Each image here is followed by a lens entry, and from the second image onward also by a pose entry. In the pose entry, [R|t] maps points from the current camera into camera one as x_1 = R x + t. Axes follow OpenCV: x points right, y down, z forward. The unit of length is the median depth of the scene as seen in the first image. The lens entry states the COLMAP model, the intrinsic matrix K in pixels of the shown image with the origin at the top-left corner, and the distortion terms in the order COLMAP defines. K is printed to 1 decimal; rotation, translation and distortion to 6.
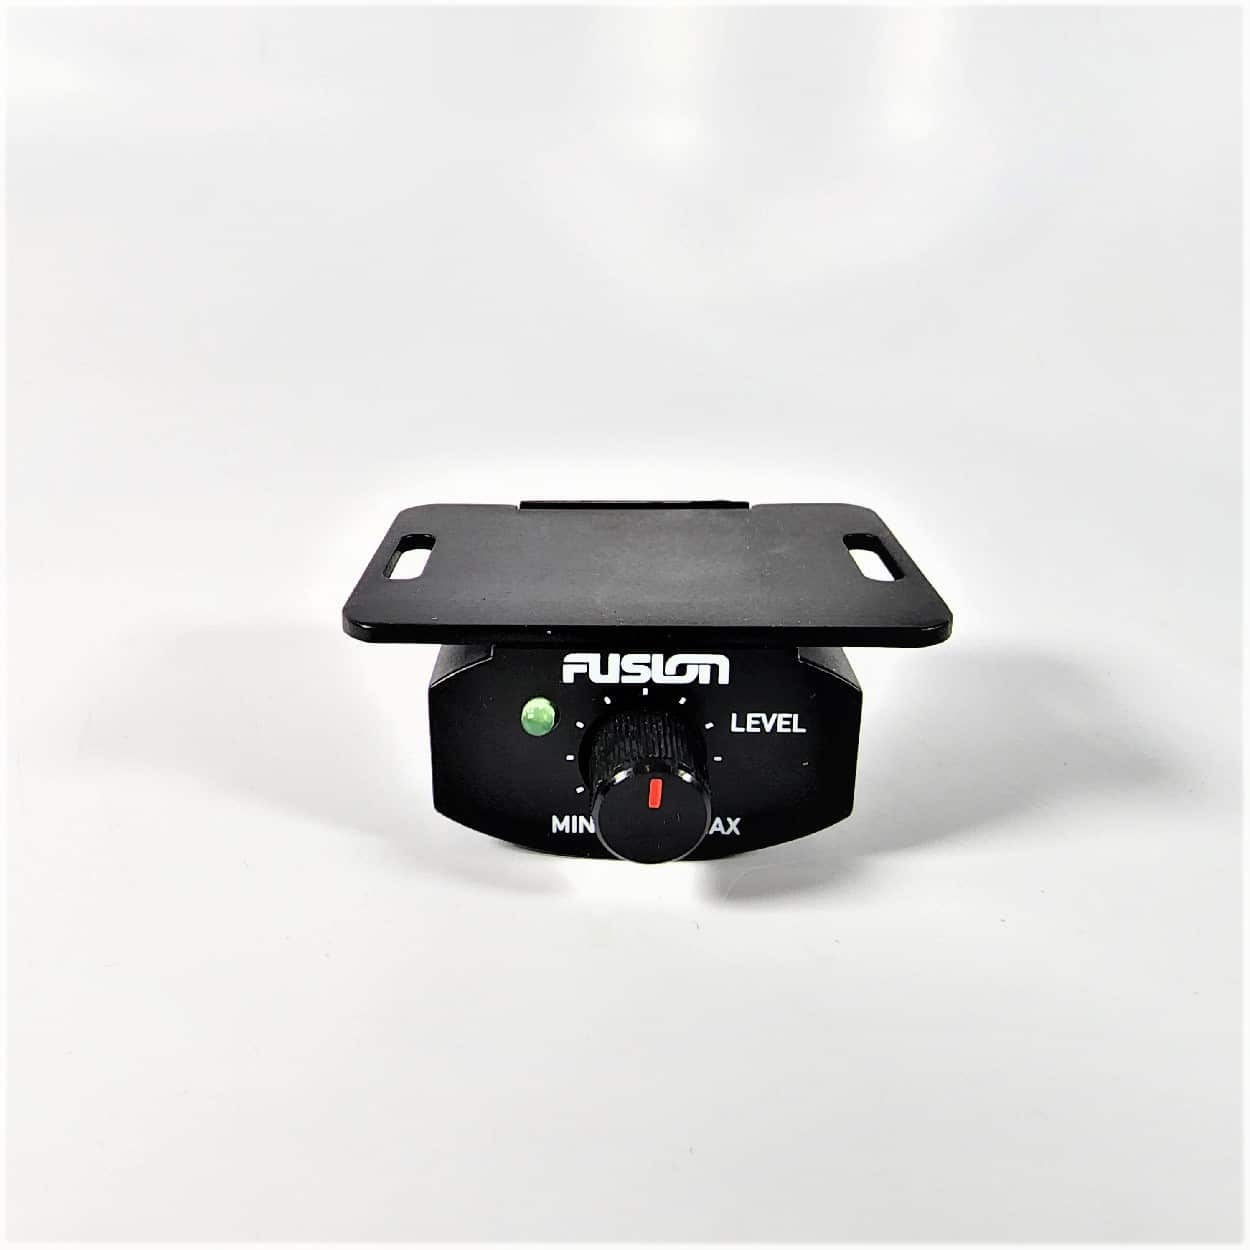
lens RADIAL K [[1121.7, 0, 624.4], [0, 1121.7, 624.0], [0, 0, 1]] dist [-0.000217, 0.000000]
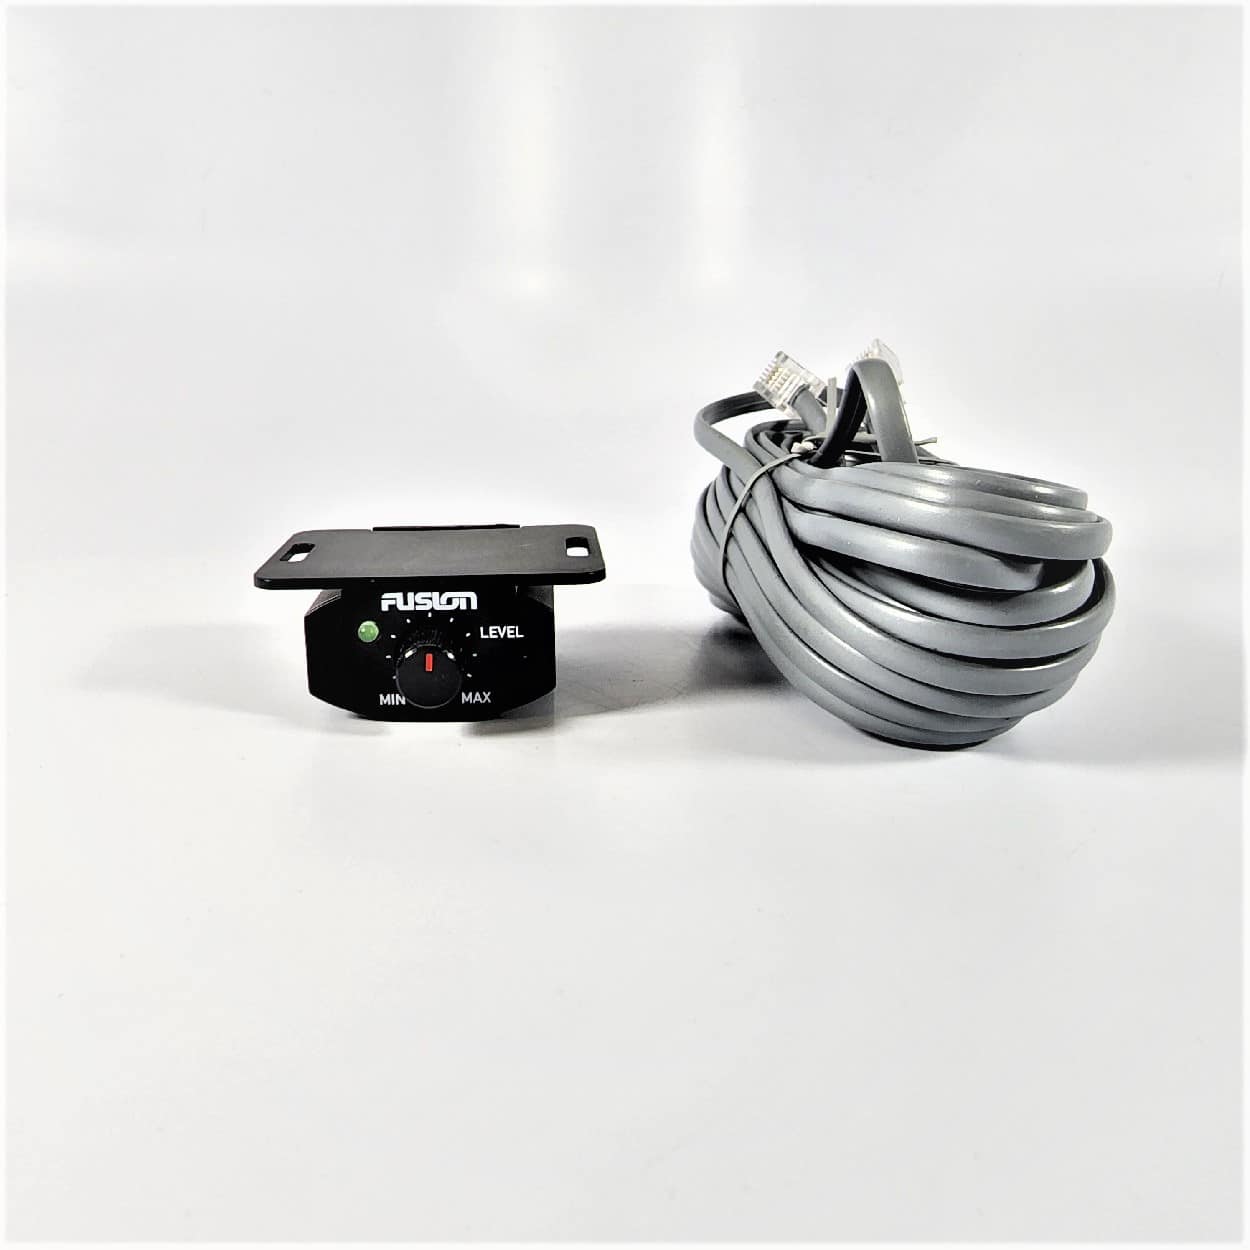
lens RADIAL K [[1121.7, 0, 624.8], [0, 1121.7, 624.8], [0, 0, 1]] dist [-0.000217, 0.000000]
pose [[0.998174, -0.023107, 0.055819, 0.222850], [0.028704, 0.994406, -0.101647, 0.260584], [-0.053158, 0.103063, 0.993253, -0.746012]]
